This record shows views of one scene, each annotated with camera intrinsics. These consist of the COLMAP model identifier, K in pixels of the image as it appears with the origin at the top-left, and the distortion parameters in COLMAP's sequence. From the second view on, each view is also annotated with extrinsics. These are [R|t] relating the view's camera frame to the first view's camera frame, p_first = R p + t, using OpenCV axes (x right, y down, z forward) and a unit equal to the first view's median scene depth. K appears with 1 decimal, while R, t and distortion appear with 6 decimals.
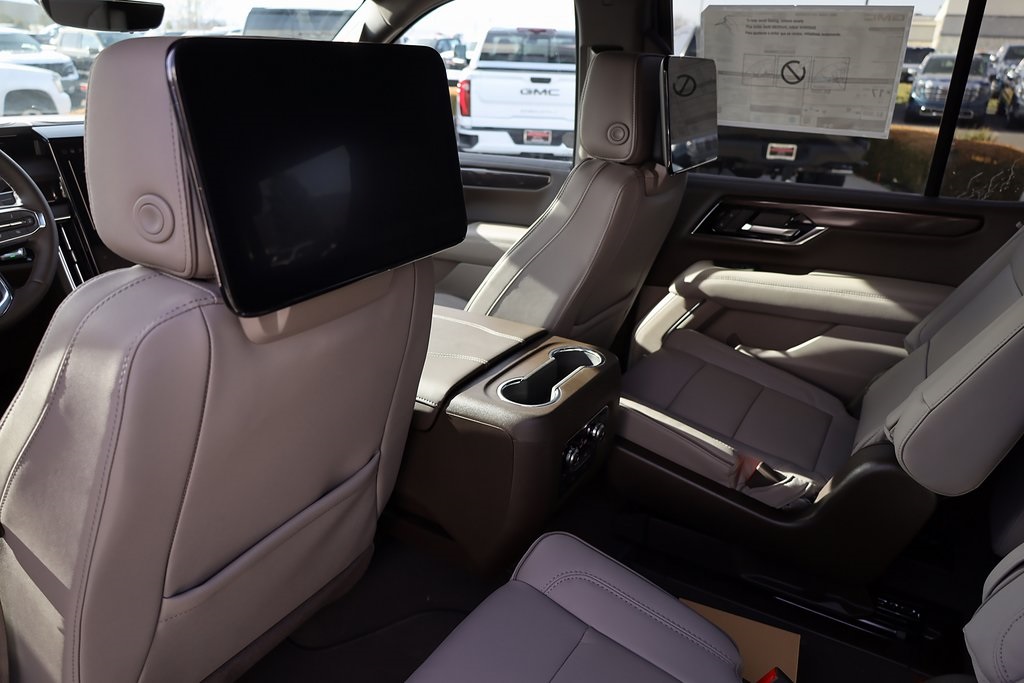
lens RADIAL K [[689.6, 0, 512.0], [0, 689.6, 341.5], [0, 0, 1]] dist [-0.023925, 0.003581]
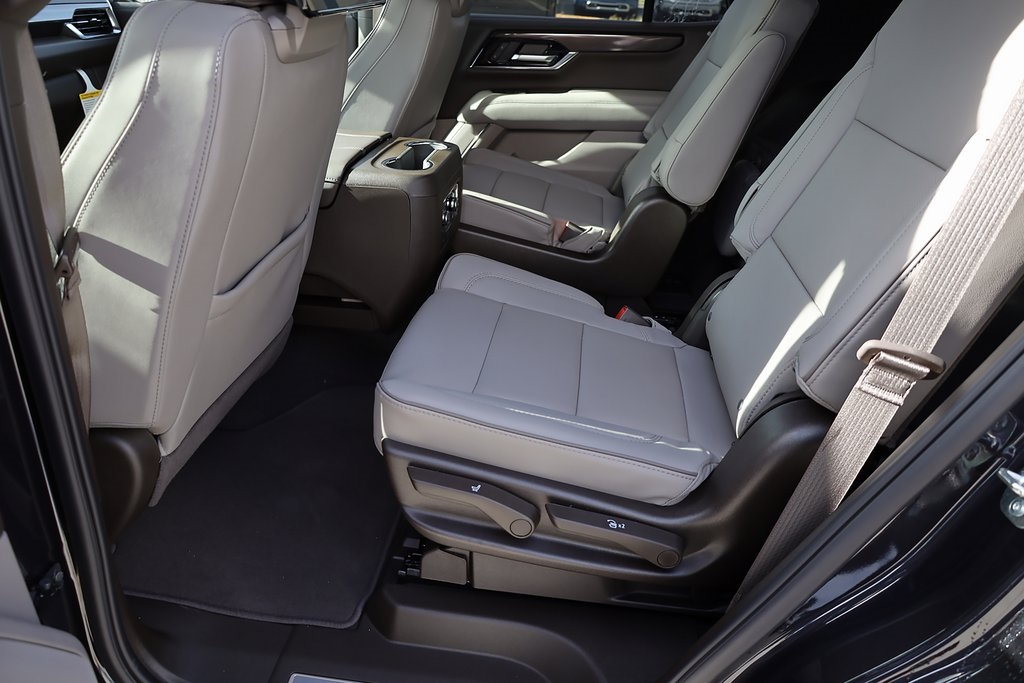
lens RADIAL K [[689.6, 0, 512.0], [0, 689.6, 341.5], [0, 0, 1]] dist [-0.023925, 0.003581]
pose [[0.913556, -0.184147, 0.362636, -0.263249], [0.136421, 0.978714, 0.153322, 0.186671], [-0.383151, -0.090597, 0.919232, -0.200730]]
